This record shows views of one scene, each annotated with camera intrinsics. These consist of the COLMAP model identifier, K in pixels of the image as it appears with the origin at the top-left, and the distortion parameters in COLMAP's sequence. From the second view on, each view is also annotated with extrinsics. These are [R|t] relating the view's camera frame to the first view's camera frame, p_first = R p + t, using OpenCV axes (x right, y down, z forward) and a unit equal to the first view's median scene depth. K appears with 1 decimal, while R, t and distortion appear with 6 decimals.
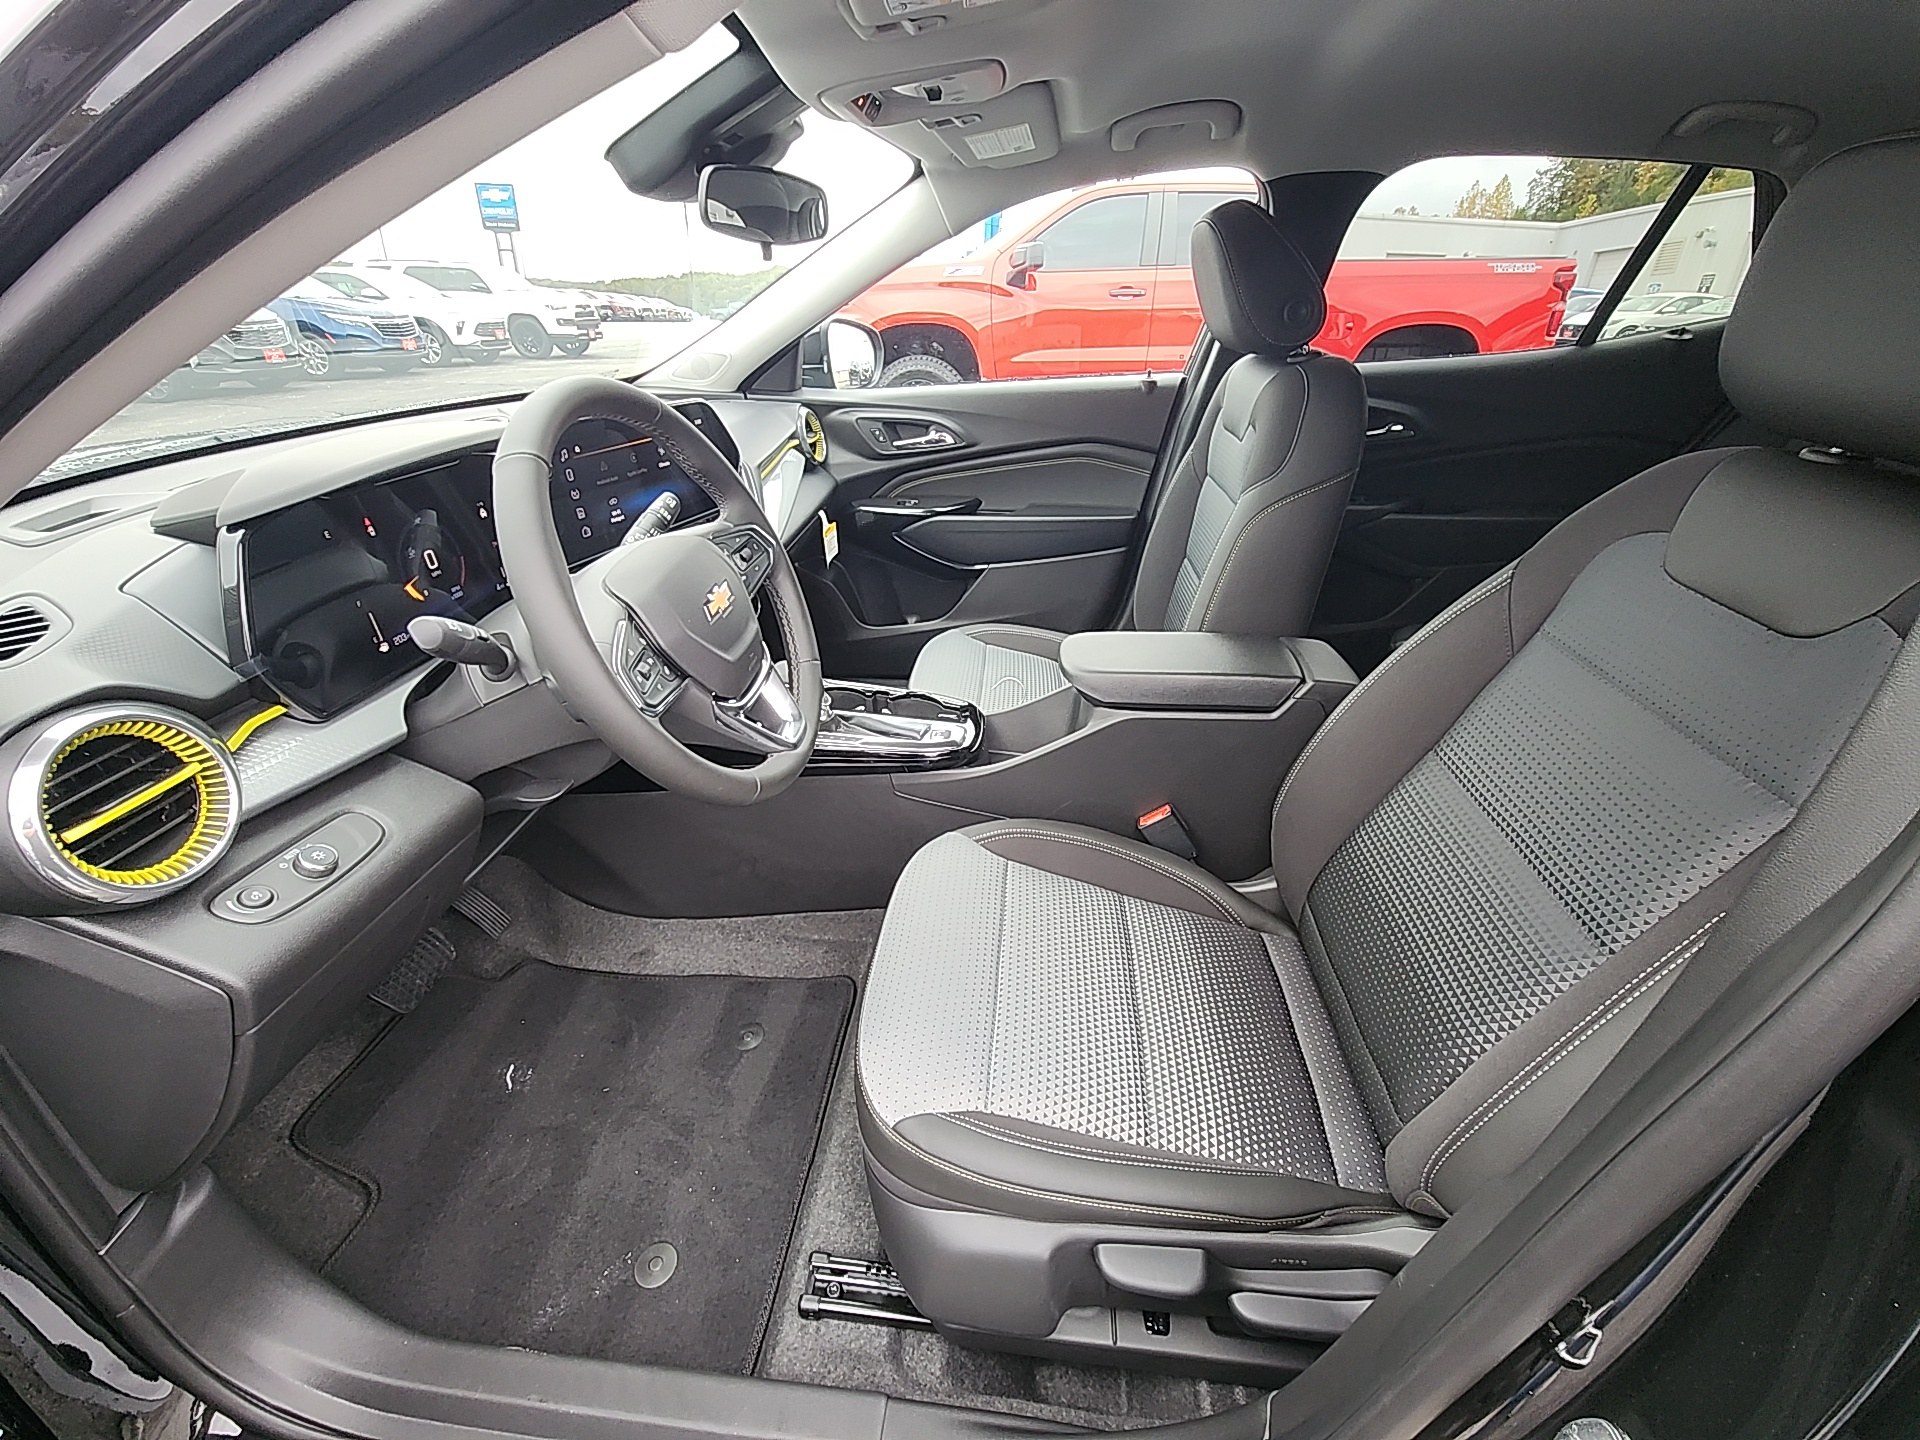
lens RADIAL K [[771.7, 0, 950.5], [0, 771.7, 700.4], [0, 0, 1]] dist [0.015377, -0.008938]
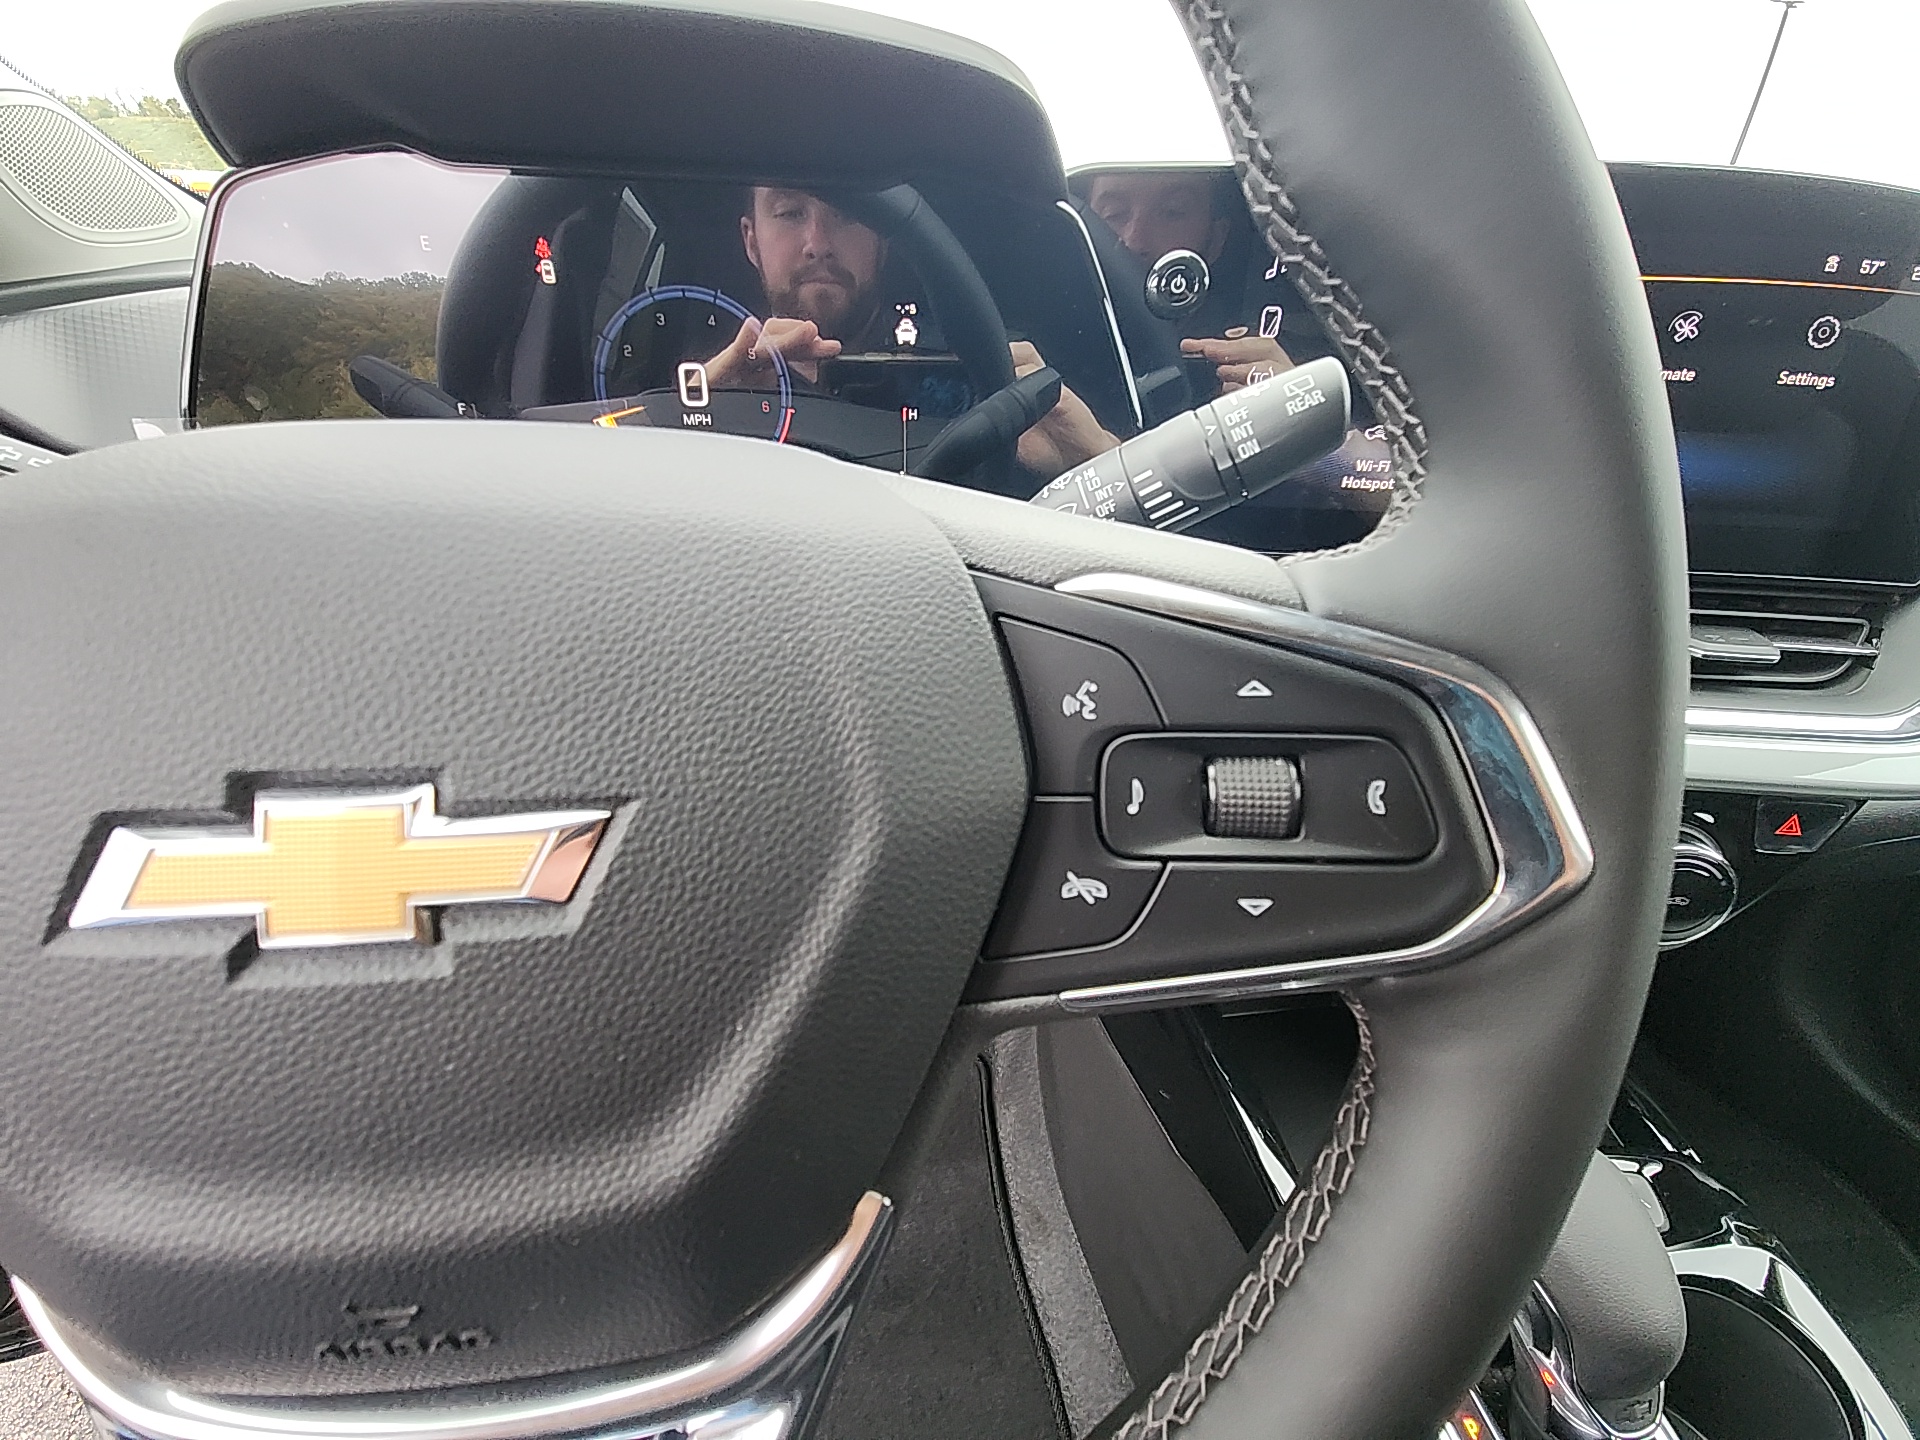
lens RADIAL K [[771.7, 0, 950.5], [0, 771.7, 700.4], [0, 0, 1]] dist [0.015377, -0.008938]
pose [[0.227479, 0.457825, -0.859447, -0.076437], [-0.469789, 0.824680, 0.314961, -0.110256], [0.852966, 0.332112, 0.402678, 0.457820]]
